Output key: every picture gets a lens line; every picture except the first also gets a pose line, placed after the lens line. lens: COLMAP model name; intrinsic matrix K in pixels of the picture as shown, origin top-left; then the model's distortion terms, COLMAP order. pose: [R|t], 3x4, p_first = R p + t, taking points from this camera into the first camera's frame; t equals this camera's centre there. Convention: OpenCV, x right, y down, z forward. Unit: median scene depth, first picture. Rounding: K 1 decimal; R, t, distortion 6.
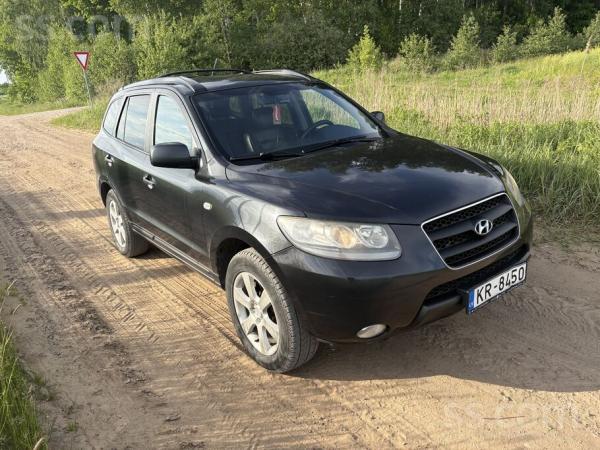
lens RADIAL K [[475.3, 0, 300.0], [0, 475.3, 225.0], [0, 0, 1]] dist [0.020704, -0.000474]
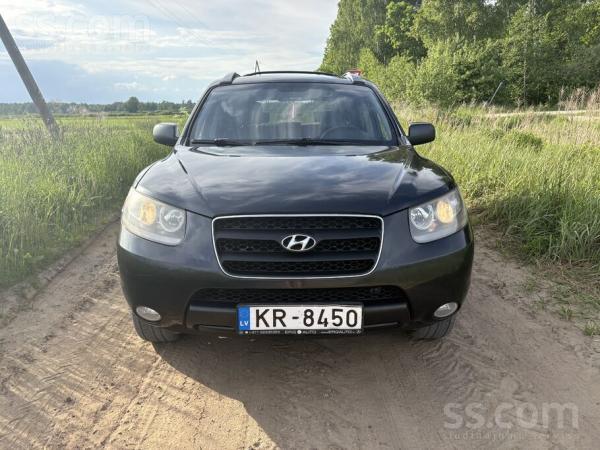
lens RADIAL K [[475.3, 0, 300.0], [0, 475.3, 225.0], [0, 0, 1]] dist [0.020704, -0.000474]
pose [[0.797545, 0.204650, -0.567487, 0.101618], [-0.233265, 0.972147, 0.022751, -0.005398], [0.556336, 0.114229, 0.823068, 0.038279]]
